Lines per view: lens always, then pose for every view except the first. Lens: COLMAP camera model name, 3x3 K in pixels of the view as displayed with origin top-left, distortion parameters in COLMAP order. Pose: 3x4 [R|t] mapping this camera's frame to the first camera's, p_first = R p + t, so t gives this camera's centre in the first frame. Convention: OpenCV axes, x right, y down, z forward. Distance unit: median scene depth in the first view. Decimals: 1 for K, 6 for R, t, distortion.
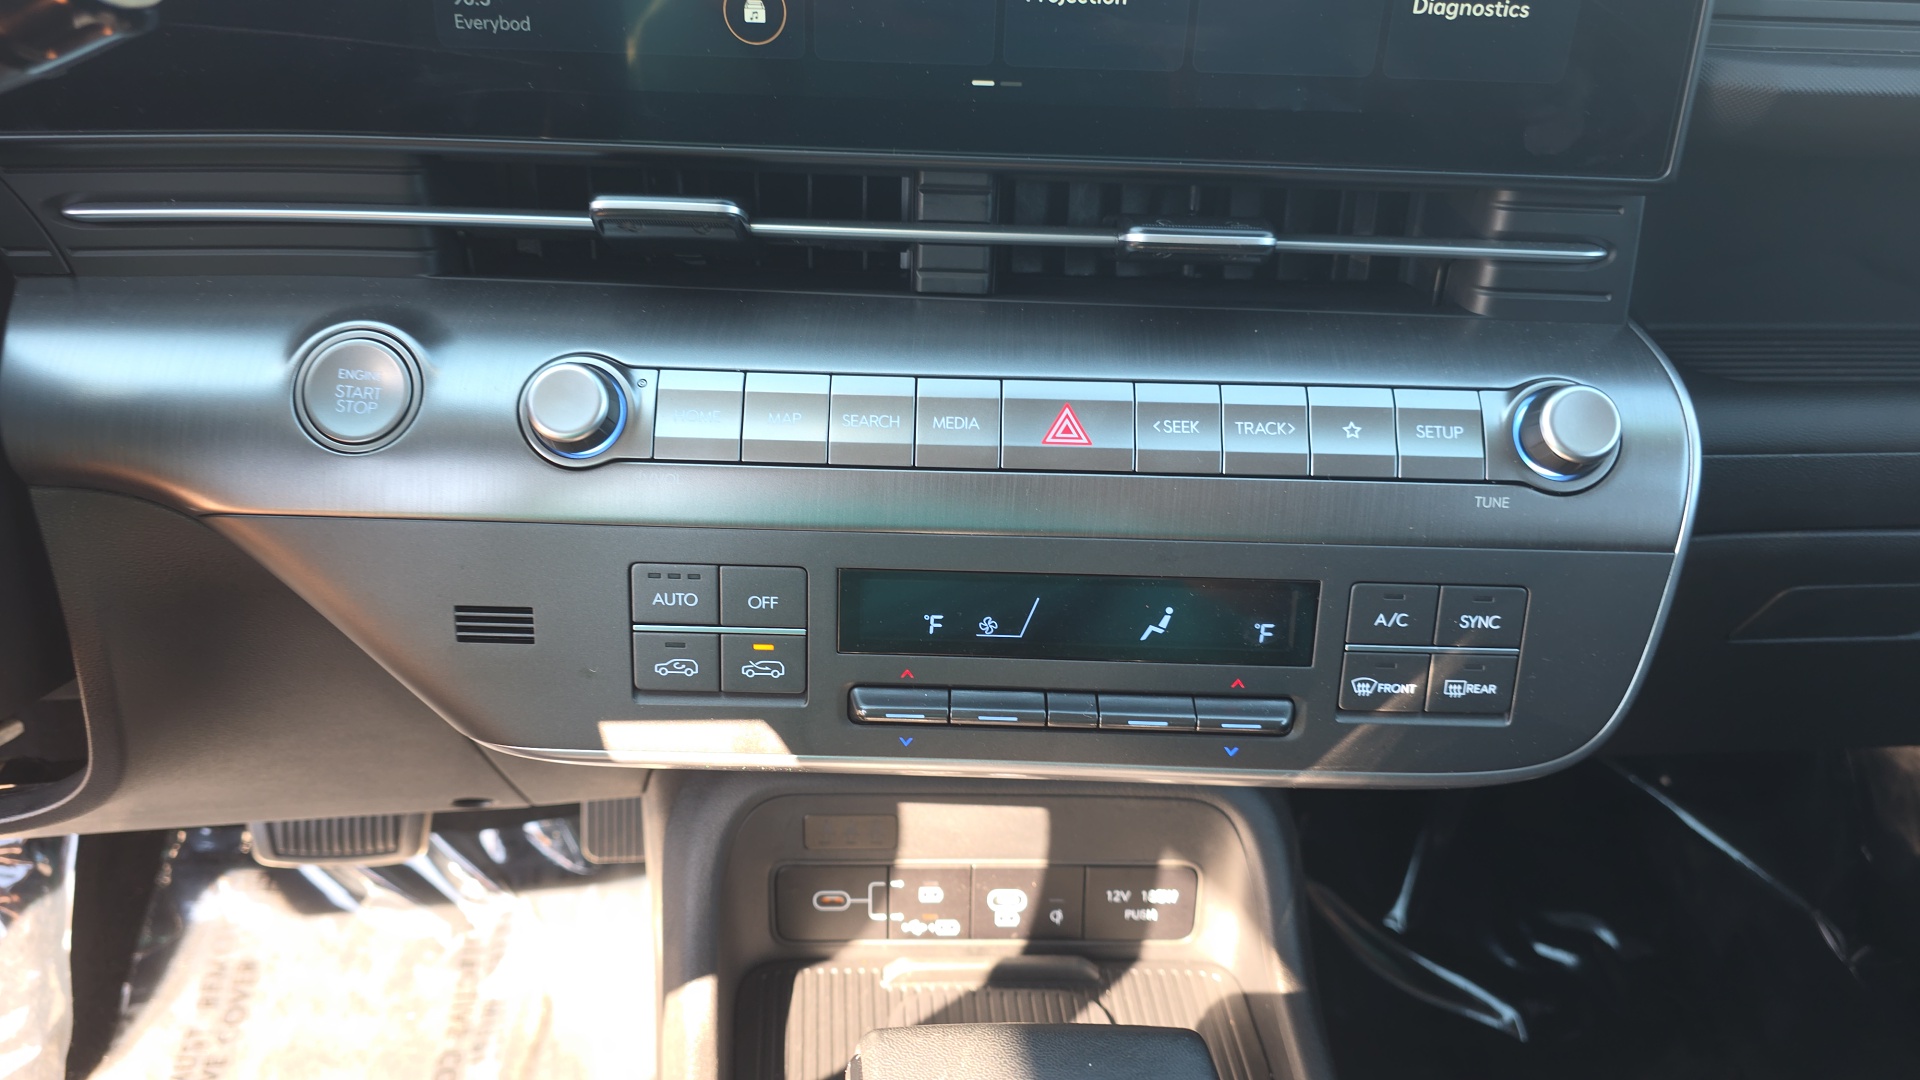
lens RADIAL K [[1317.4, 0, 936.2], [0, 1317.4, 546.0], [0, 0, 1]] dist [0.050346, -0.053254]
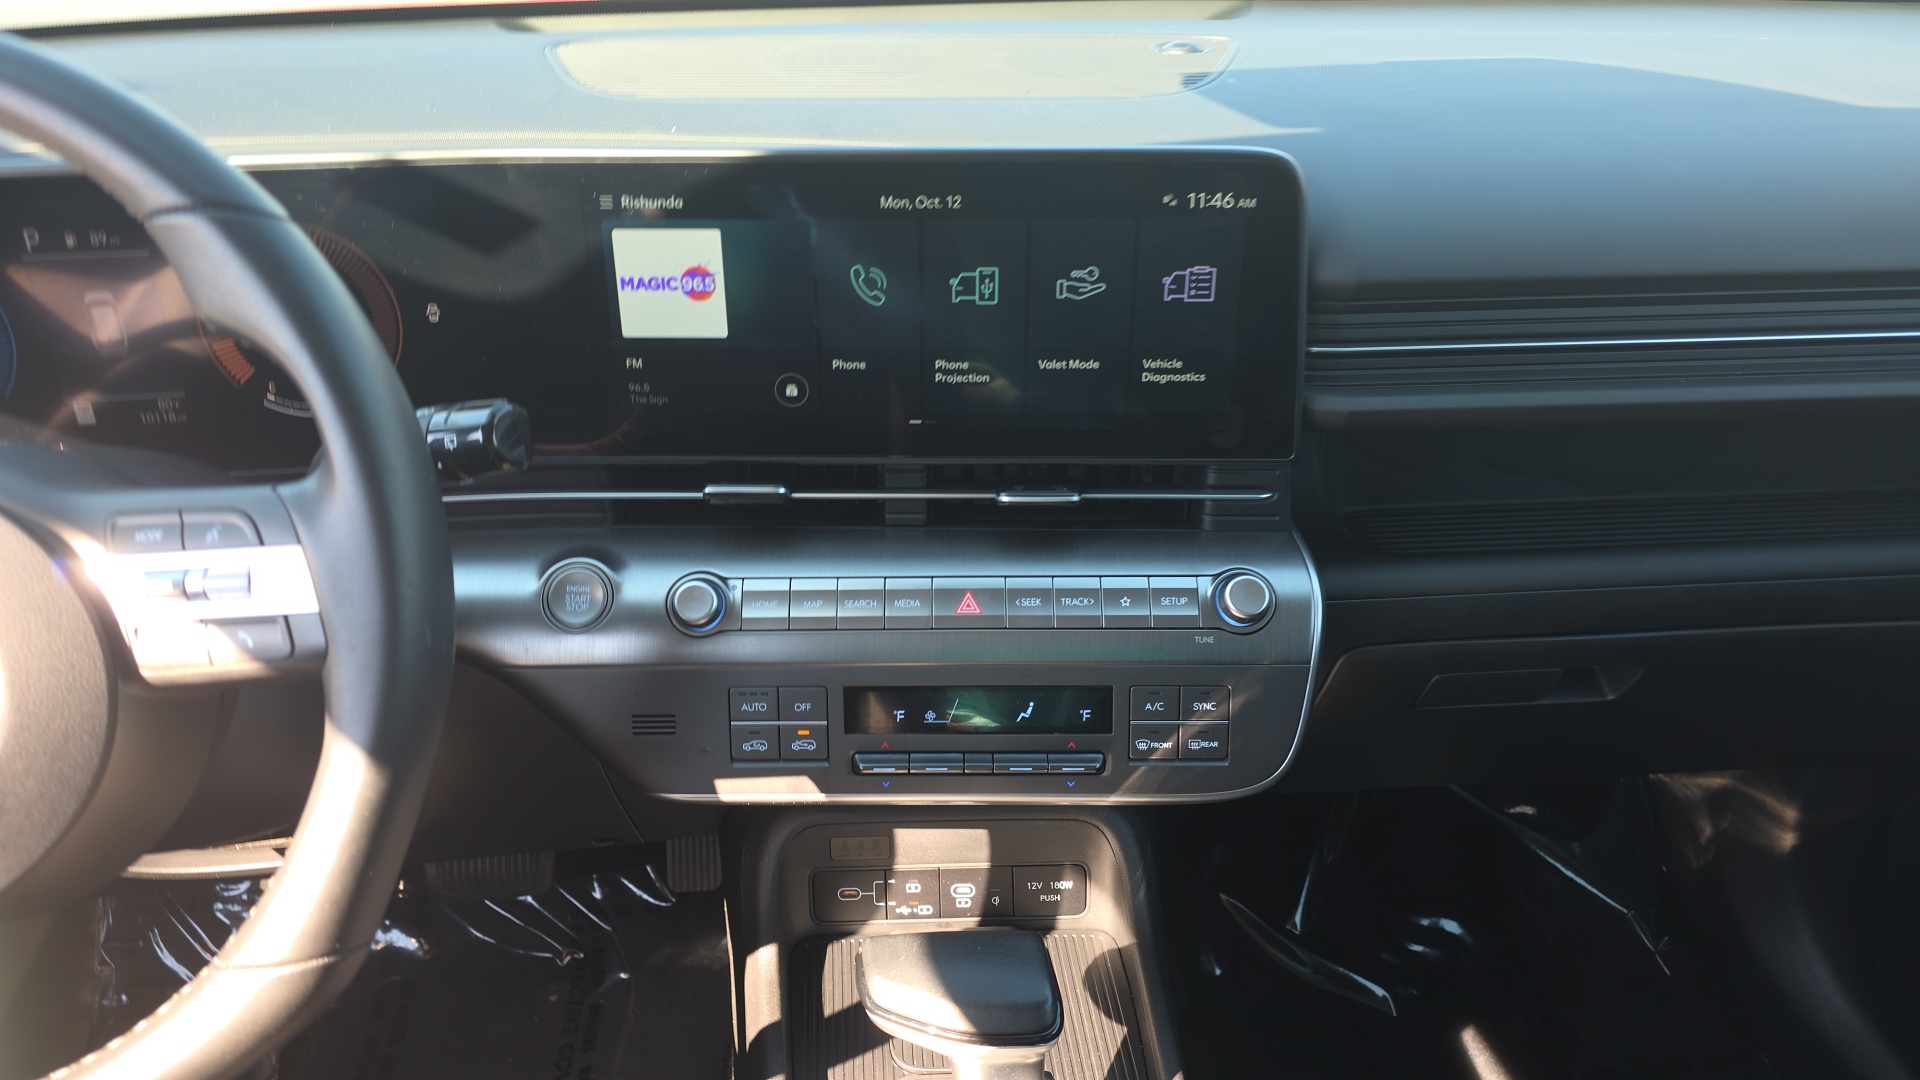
lens RADIAL K [[1290.5, 0, 939.7], [0, 1290.5, 539.6], [0, 0, 1]] dist [0.096603, -0.149508]
pose [[0.999384, -0.032333, -0.013621, 0.083832], [0.031494, 0.997828, -0.057857, -0.075820], [0.015462, 0.057392, 0.998232, -0.751060]]
